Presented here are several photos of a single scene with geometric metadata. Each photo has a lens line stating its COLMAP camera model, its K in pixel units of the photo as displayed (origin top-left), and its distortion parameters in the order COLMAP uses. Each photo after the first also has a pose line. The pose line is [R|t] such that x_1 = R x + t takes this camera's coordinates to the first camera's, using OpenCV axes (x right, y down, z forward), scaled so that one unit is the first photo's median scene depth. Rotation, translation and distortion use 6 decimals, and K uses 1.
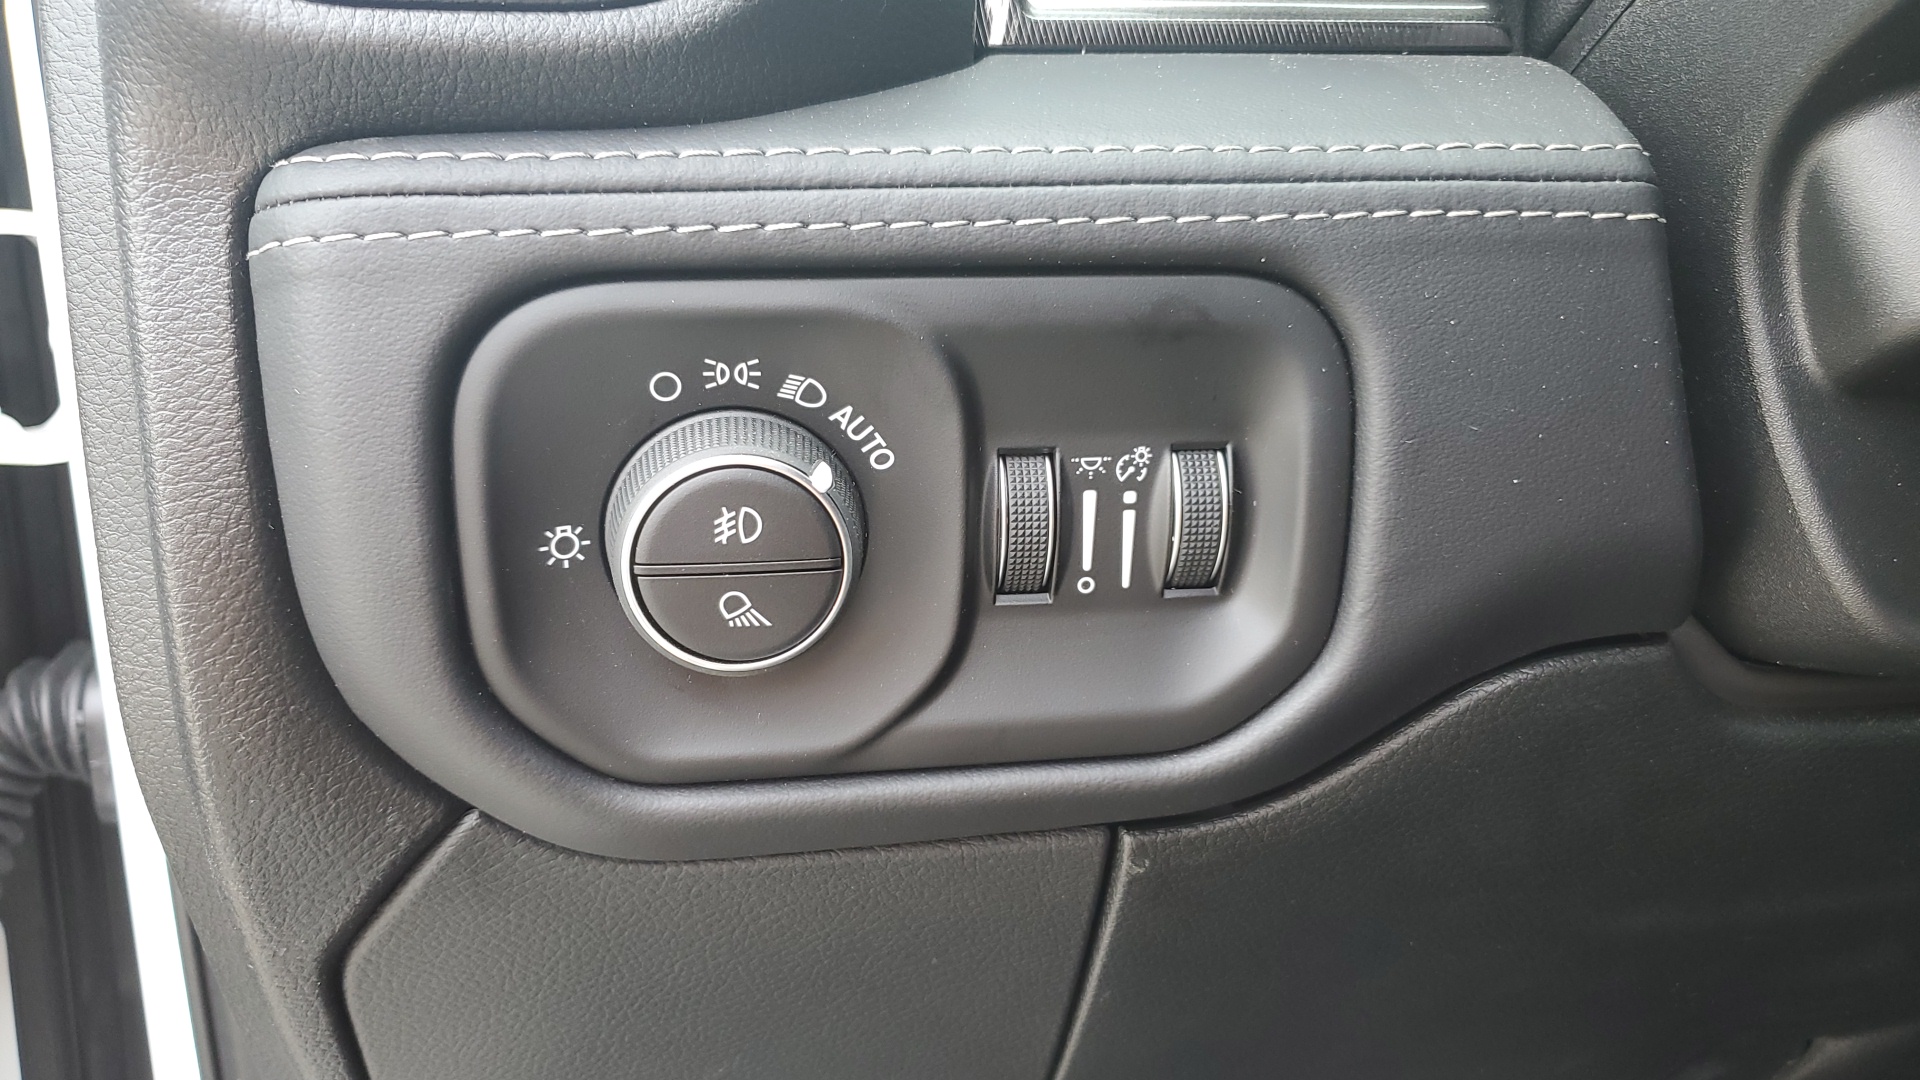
lens RADIAL K [[1506.6, 0, 958.5], [0, 1506.6, 543.4], [0, 0, 1]] dist [0.042577, -0.014044]
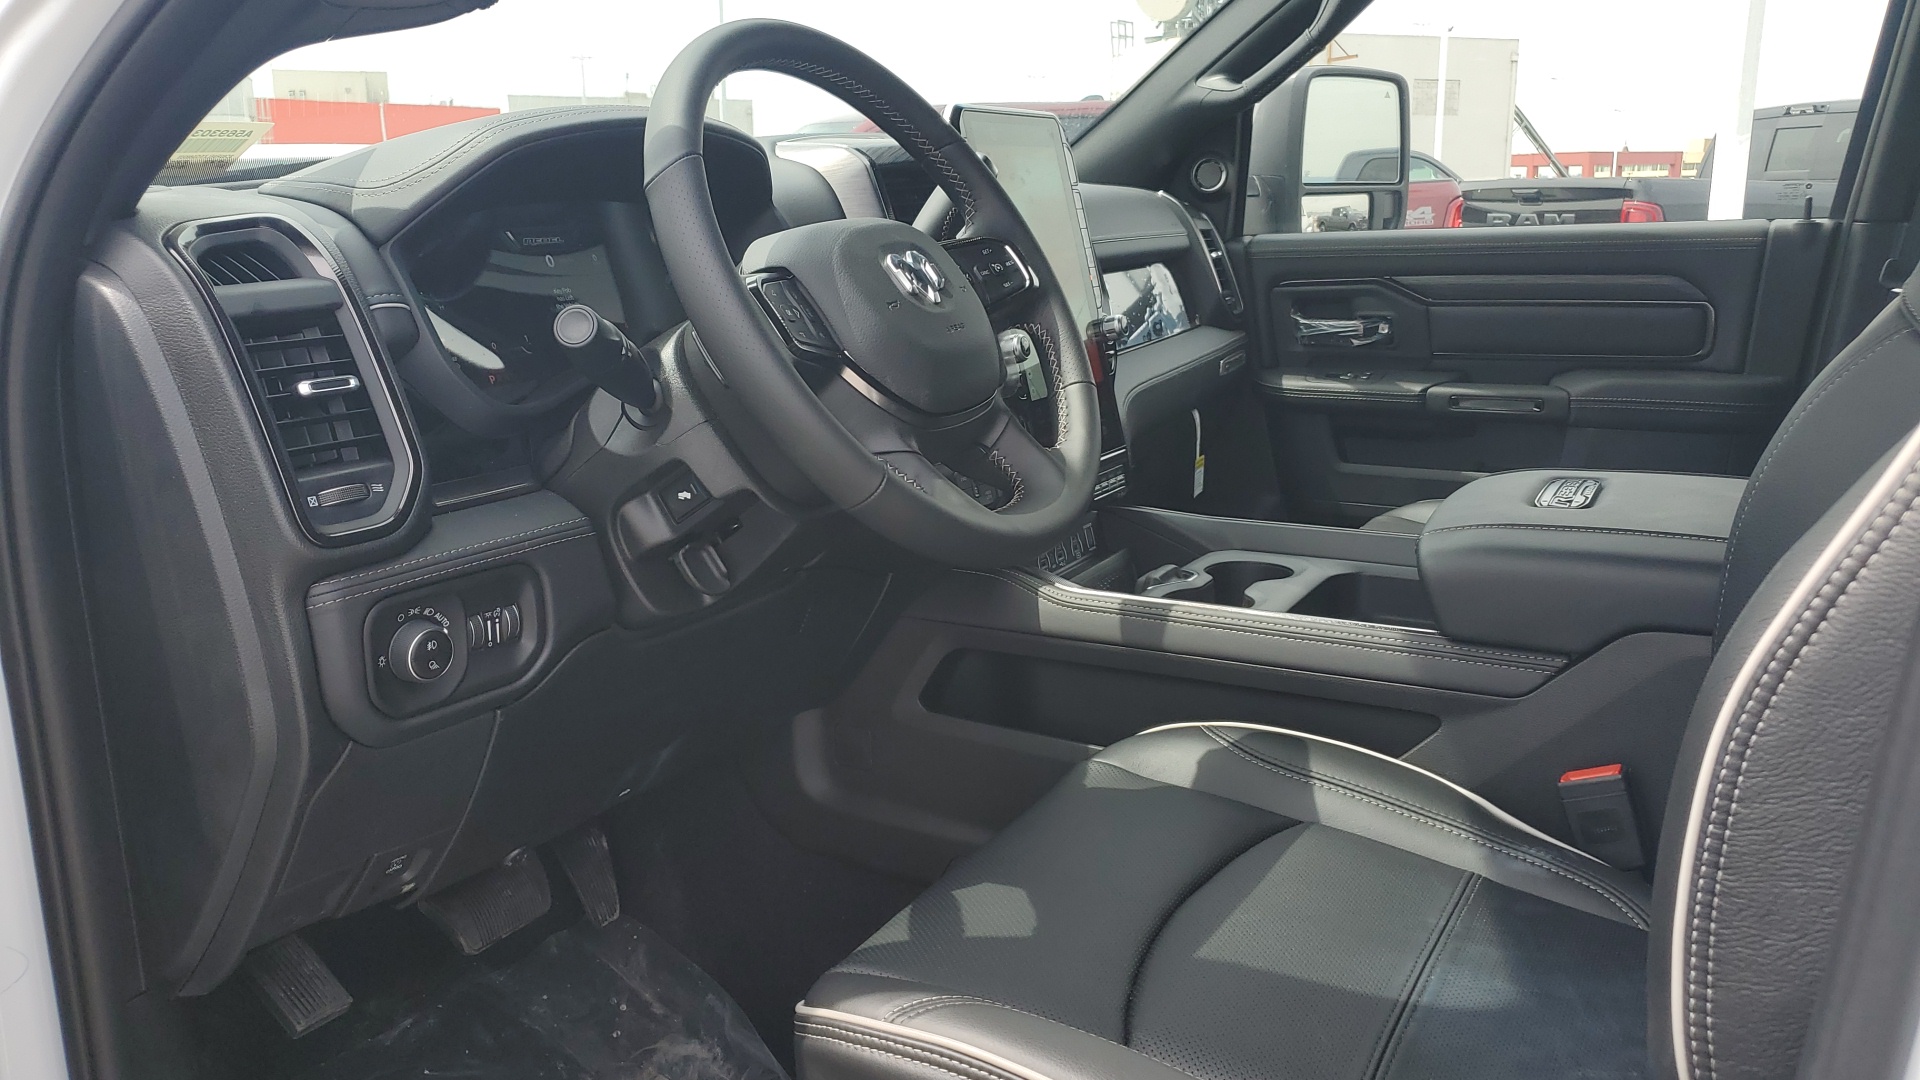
lens RADIAL K [[1506.6, 0, 984.0], [0, 1506.6, 508.5], [0, 0, 1]] dist [0.042577, -0.014044]
pose [[0.688362, -0.157795, 0.707997, -1.847052], [0.197320, 0.979979, 0.026565, -0.178488], [-0.698014, 0.121415, 0.705716, -2.876117]]
